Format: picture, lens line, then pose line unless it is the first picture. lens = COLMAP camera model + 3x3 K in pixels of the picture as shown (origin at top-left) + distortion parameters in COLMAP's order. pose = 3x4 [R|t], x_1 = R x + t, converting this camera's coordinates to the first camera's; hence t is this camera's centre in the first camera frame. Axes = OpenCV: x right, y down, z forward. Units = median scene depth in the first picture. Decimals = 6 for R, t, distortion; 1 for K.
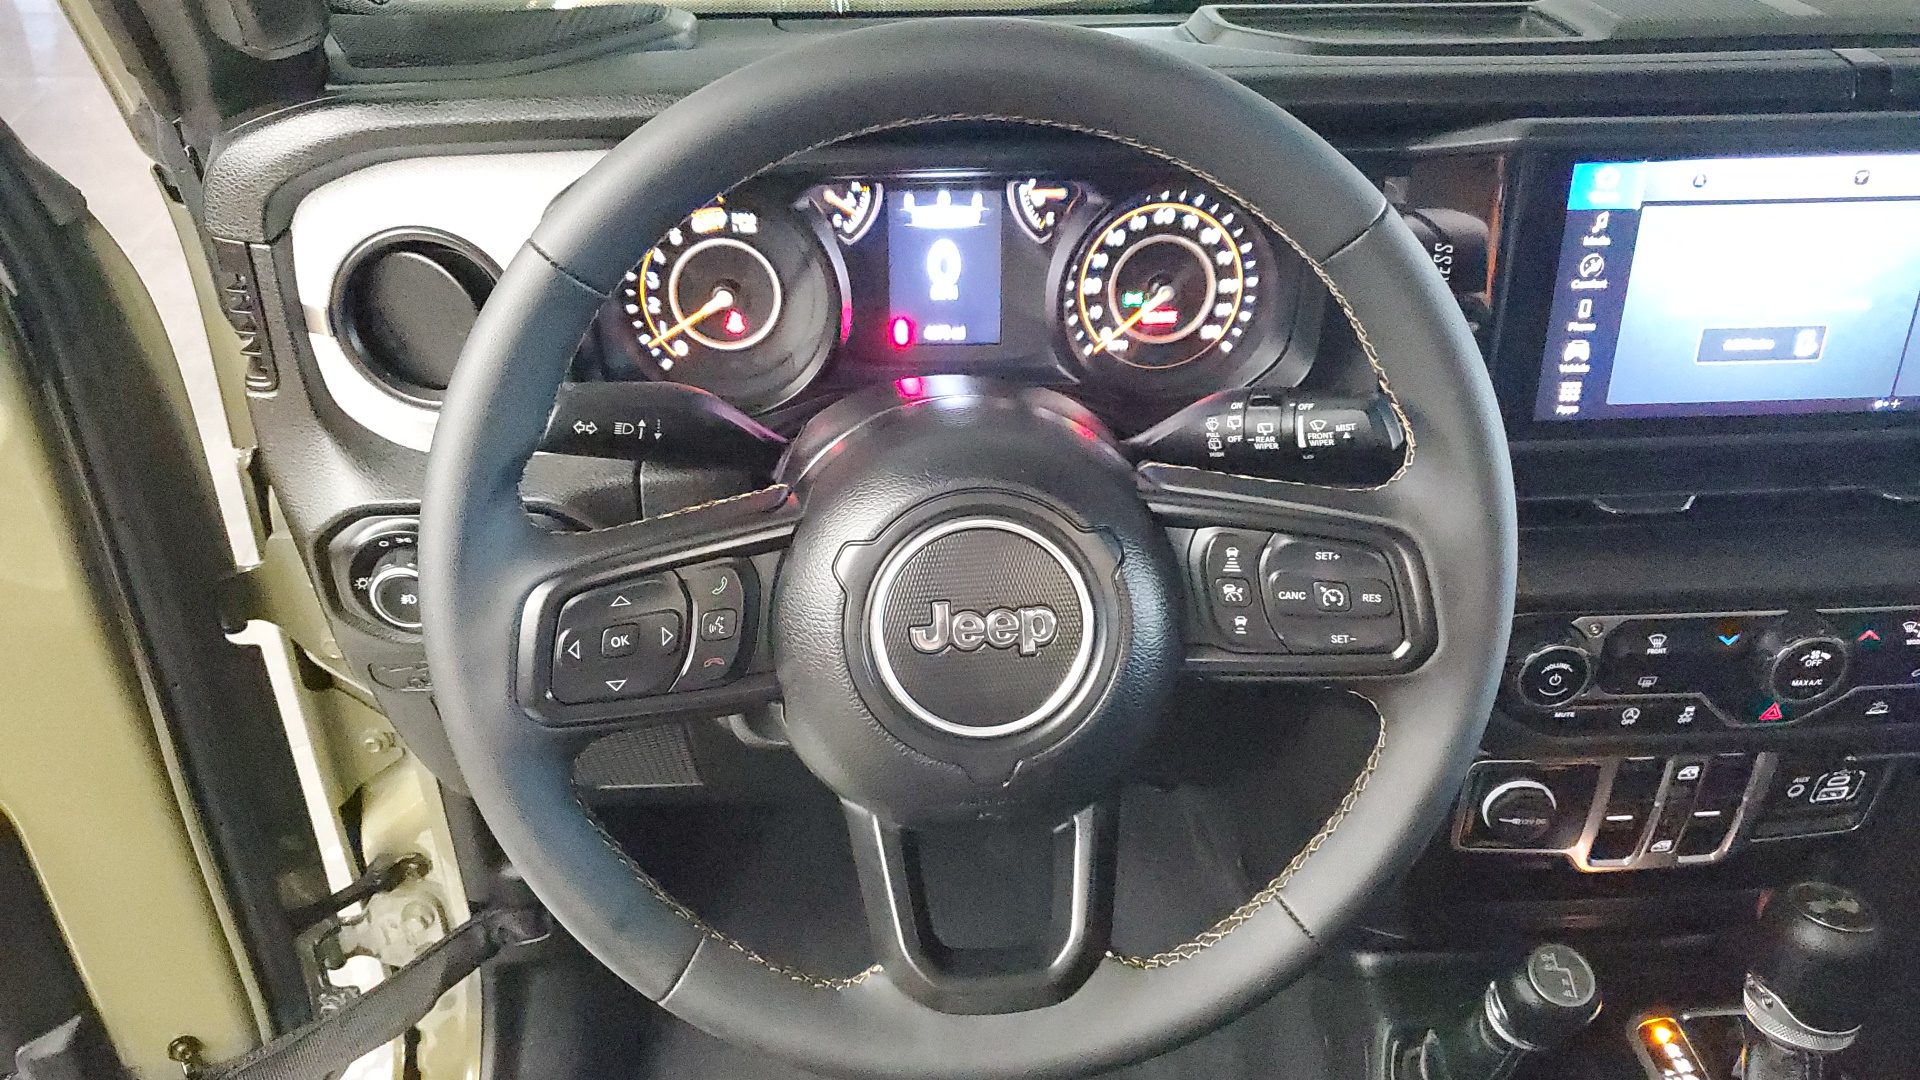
lens RADIAL K [[1519.9, 0, 950.8], [0, 1519.9, 549.0], [0, 0, 1]] dist [0.052236, -0.073186]
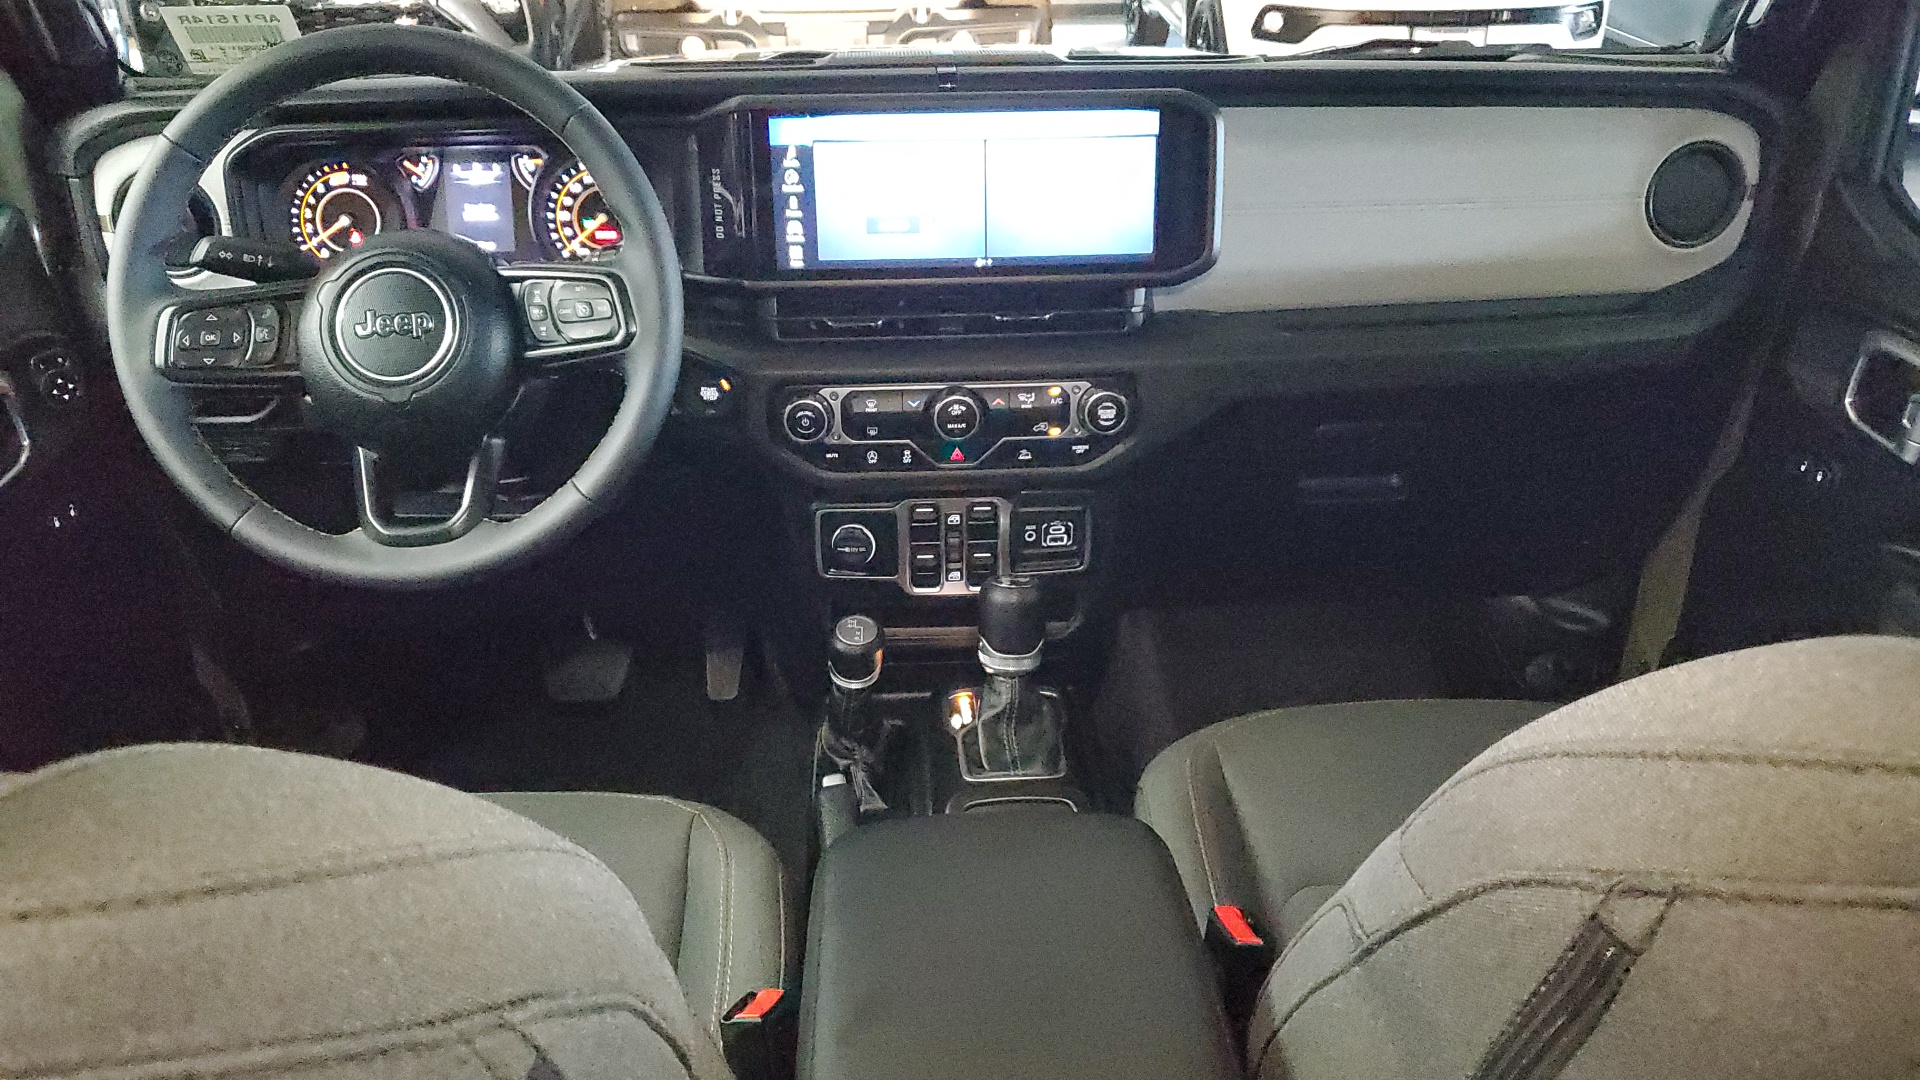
lens RADIAL K [[1528.5, 0, 958.0], [0, 1528.5, 578.9], [0, 0, 1]] dist [0.160476, -0.483799]
pose [[0.999431, -0.008157, -0.032728, 0.601730], [0.003094, 0.988398, -0.151853, 0.507518], [0.033587, 0.151666, 0.987861, -0.659262]]
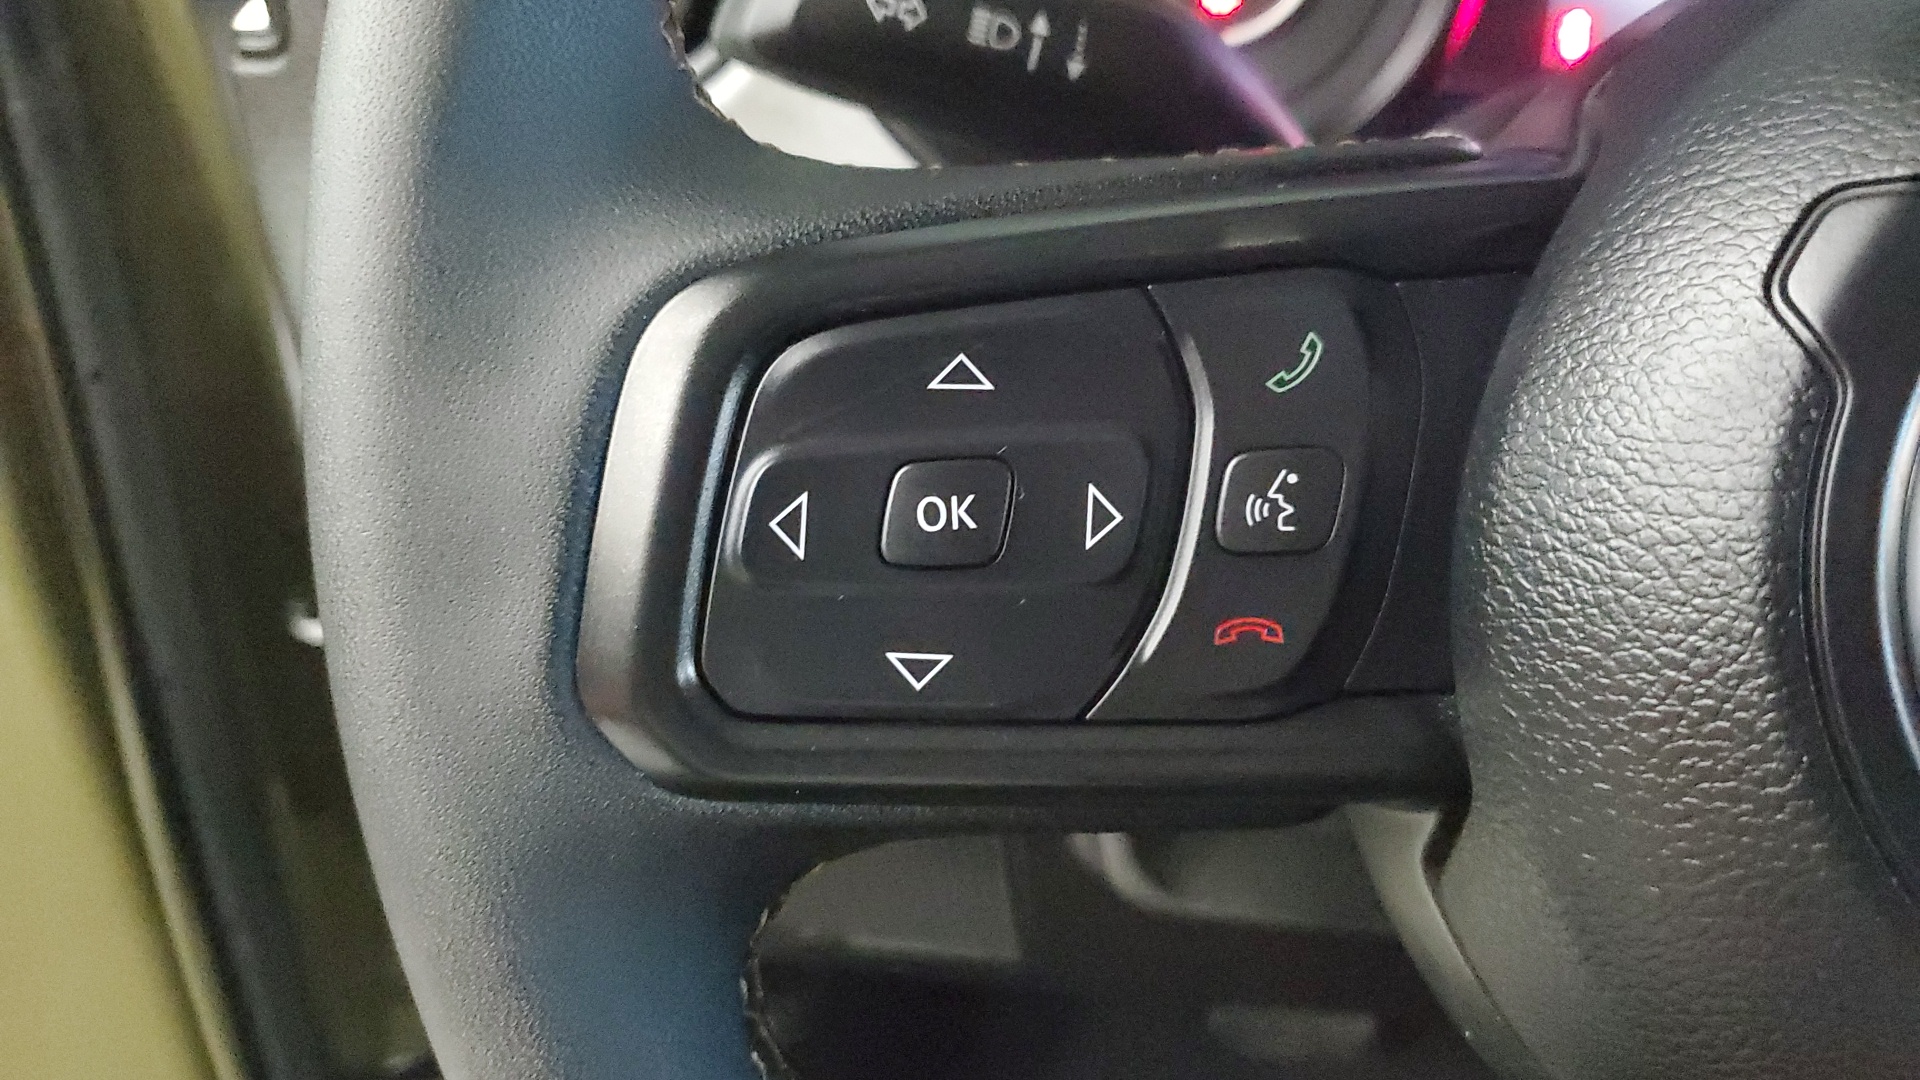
lens RADIAL K [[1517.7, 0, 995.4], [0, 1517.7, 538.9], [0, 0, 1]] dist [-0.002843, -0.002756]
pose [[0.984248, 0.074837, -0.160171, -0.123544], [-0.090219, 0.991755, -0.091013, 0.068901], [0.152039, 0.104030, 0.982884, 0.550717]]
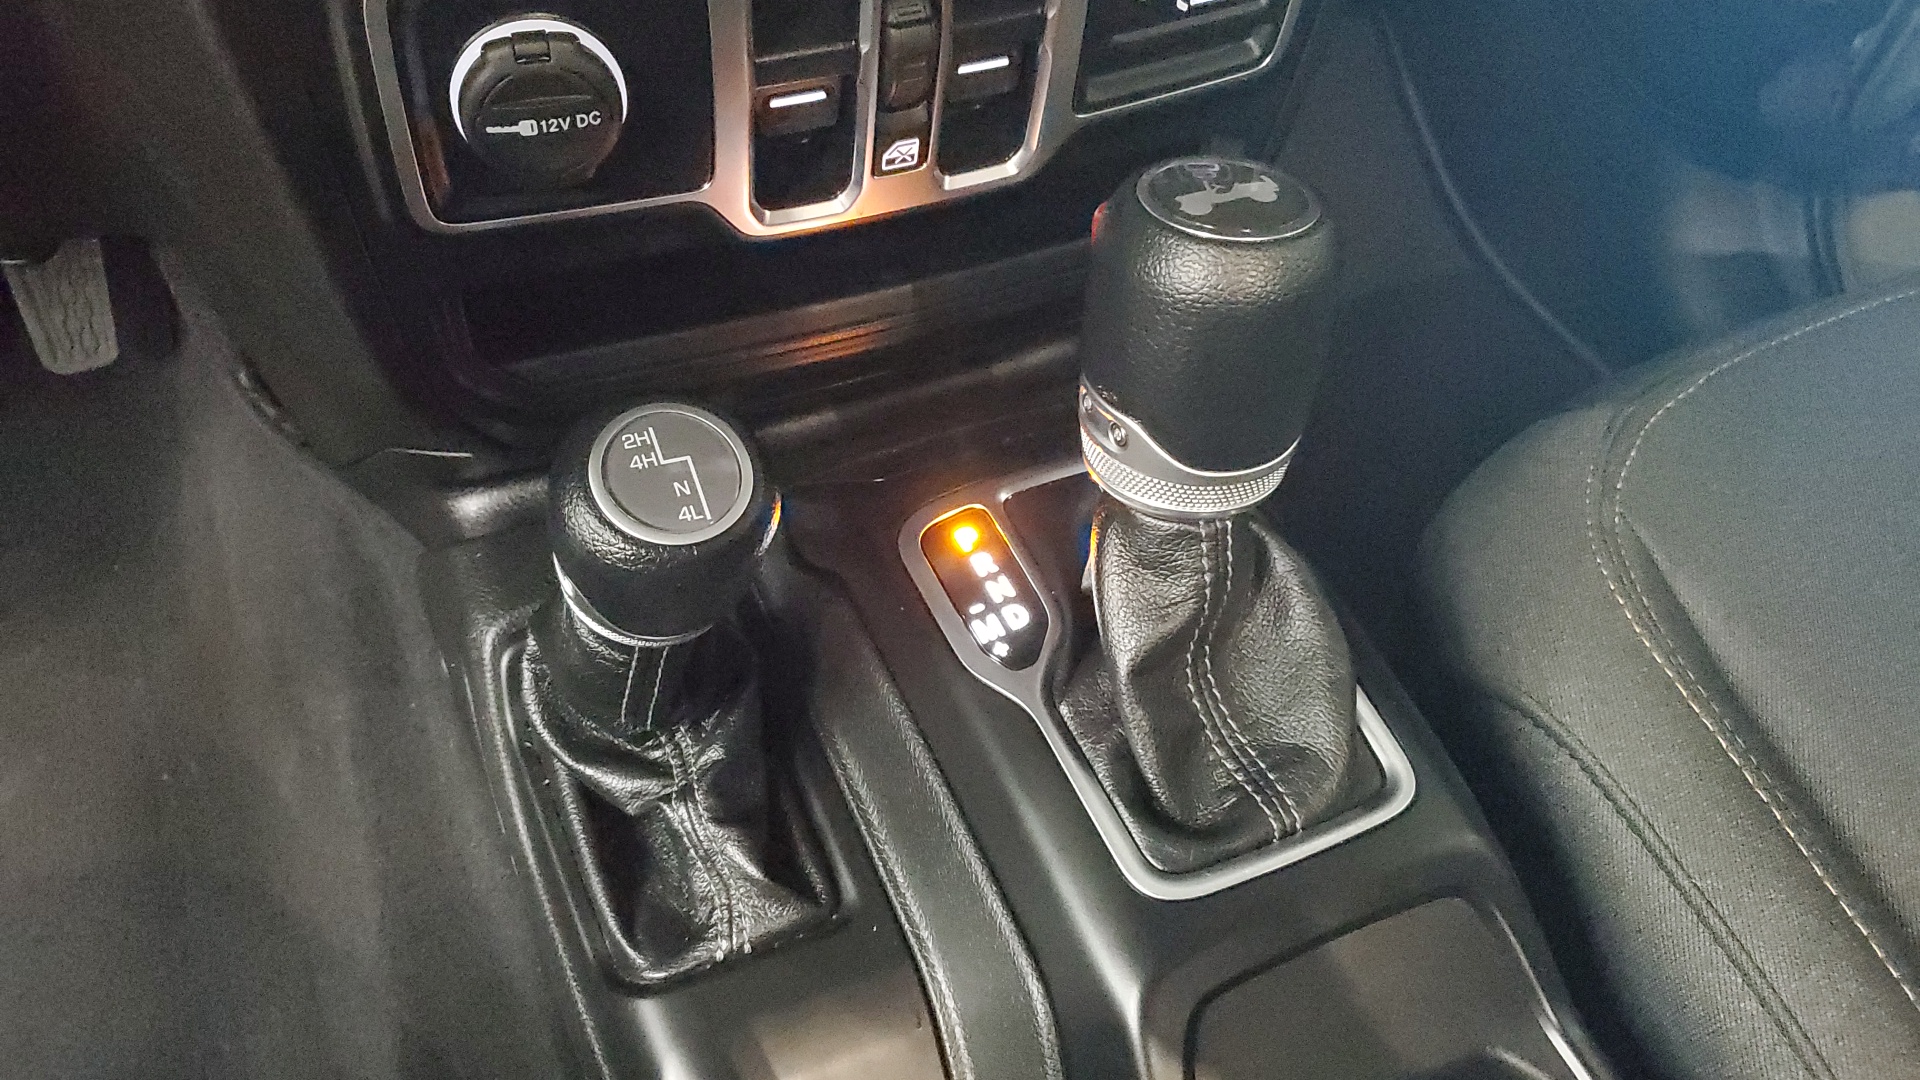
lens RADIAL K [[1528.5, 0, 958.0], [0, 1528.5, 578.9], [0, 0, 1]] dist [0.160476, -0.483799]
pose [[0.935431, -0.223199, 0.274136, 0.375245], [0.129044, 0.937555, 0.323016, 0.191997], [-0.329115, -0.266783, 0.905820, 0.625211]]
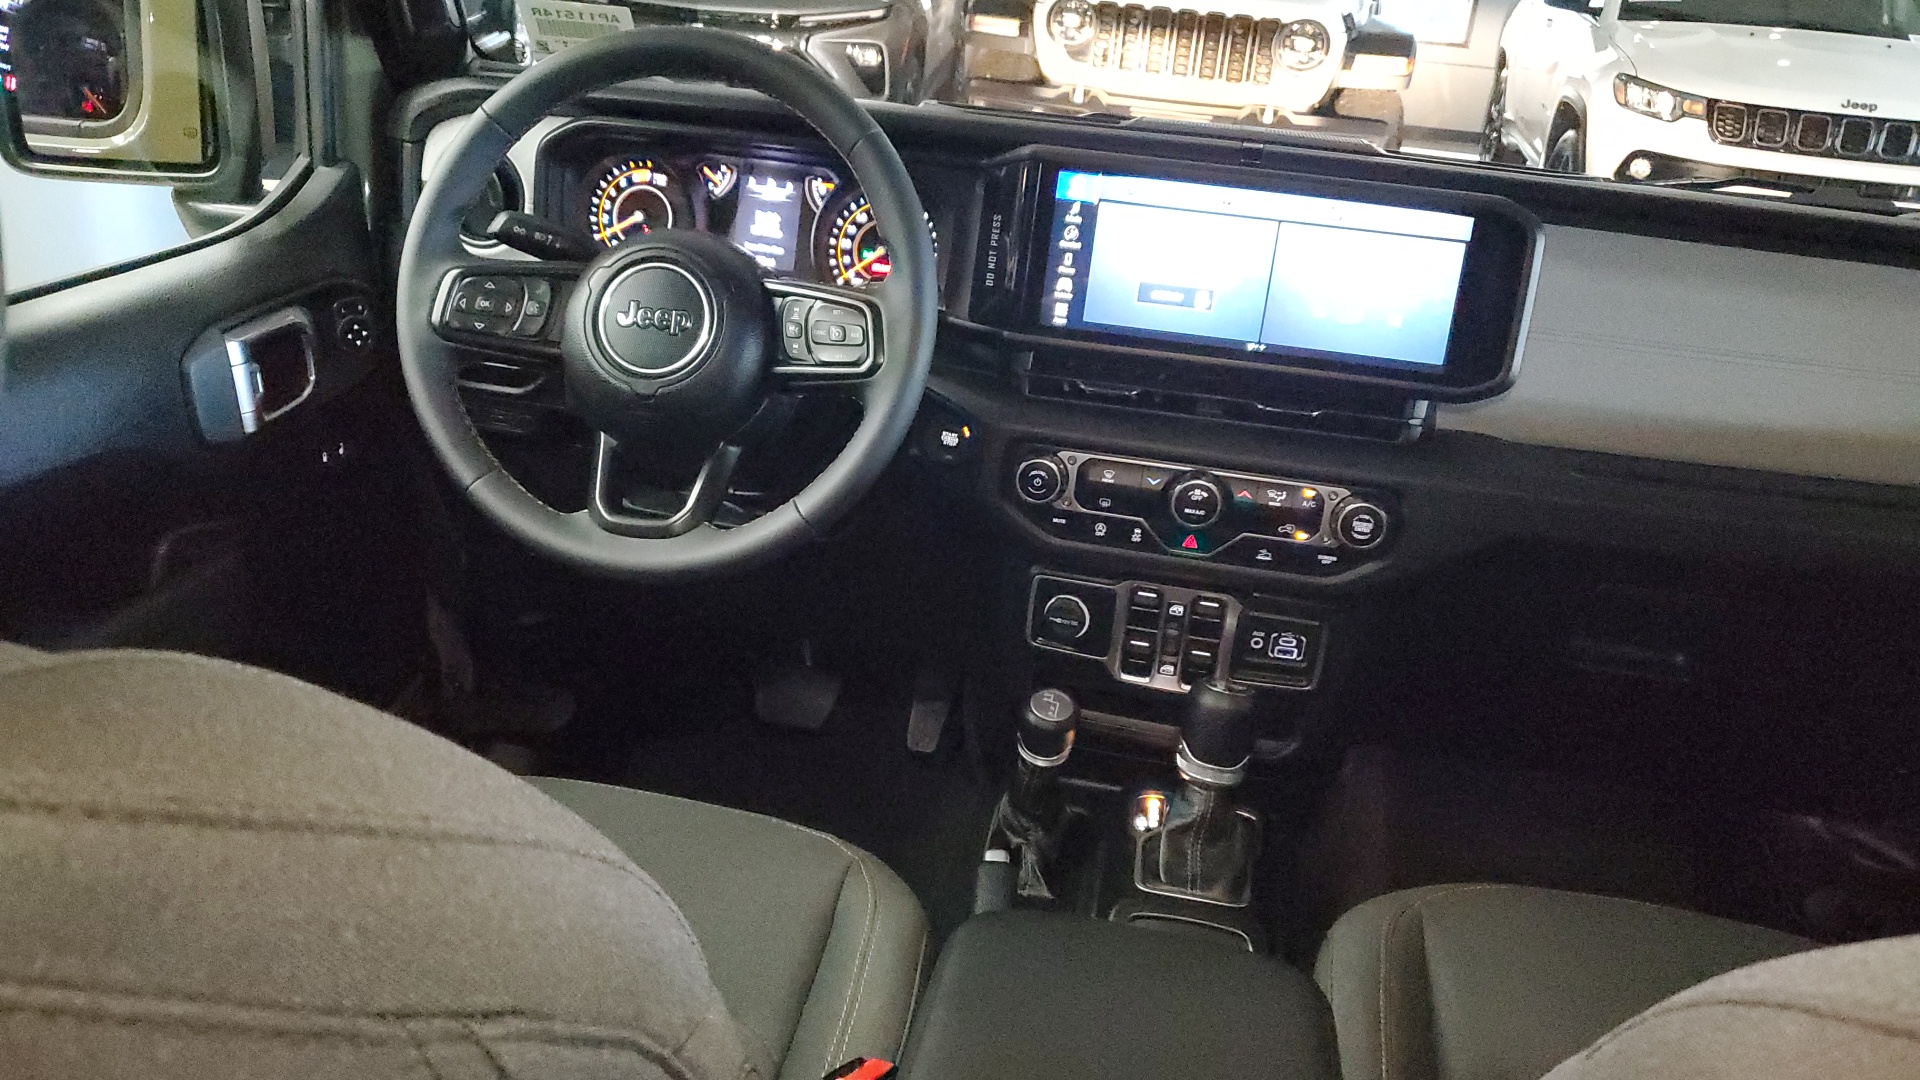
lens RADIAL K [[1521.3, 0, 933.2], [0, 1521.3, 568.7], [0, 0, 1]] dist [0.202098, -0.489079]
pose [[0.960723, 0.166058, -0.222342, 0.648590], [-0.209837, 0.959009, -0.190448, 0.500560], [0.181602, 0.229623, 0.956187, -0.572479]]
